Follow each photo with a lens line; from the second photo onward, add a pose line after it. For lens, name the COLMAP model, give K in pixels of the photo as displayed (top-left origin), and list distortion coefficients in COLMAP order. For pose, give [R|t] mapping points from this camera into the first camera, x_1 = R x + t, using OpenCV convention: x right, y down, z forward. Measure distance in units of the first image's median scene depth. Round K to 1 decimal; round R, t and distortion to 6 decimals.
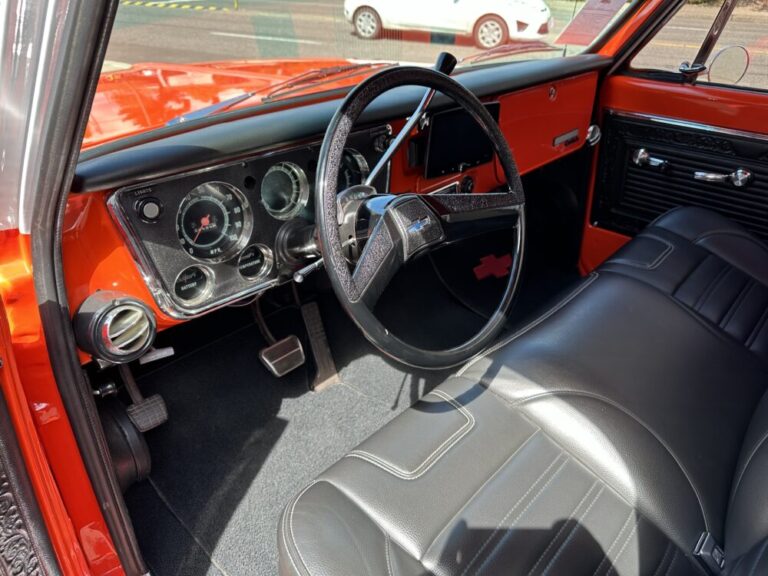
lens RADIAL K [[541.3, 0, 384.0], [0, 541.3, 288.0], [0, 0, 1]] dist [0.043929, -0.059904]
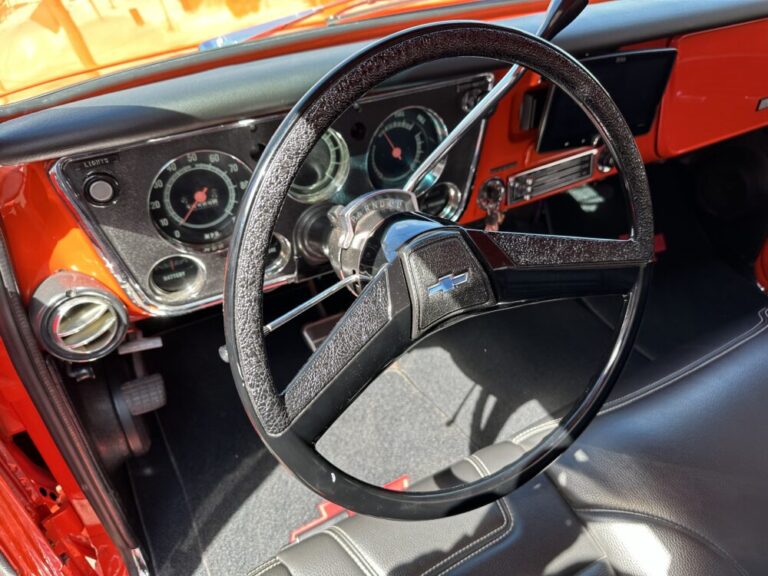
lens RADIAL K [[556.8, 0, 375.2], [0, 556.8, 284.8], [0, 0, 1]] dist [0.044999, -0.105036]
pose [[0.950249, 0.194936, -0.242953, 0.113140], [-0.151664, 0.970821, 0.185757, -0.179484], [0.272074, -0.139668, 0.952086, 0.297949]]
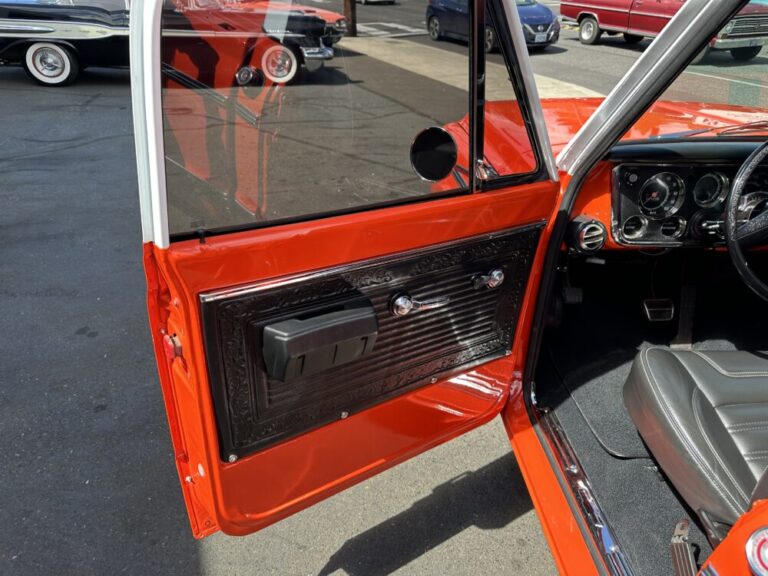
lens RADIAL K [[541.3, 0, 384.0], [0, 541.3, 288.0], [0, 0, 1]] dist [0.043929, -0.059904]
pose [[0.741309, 0.330801, -0.583980, 0.140482], [-0.354143, 0.931905, 0.078334, 0.312669], [0.570127, 0.148742, 0.807980, -0.821285]]
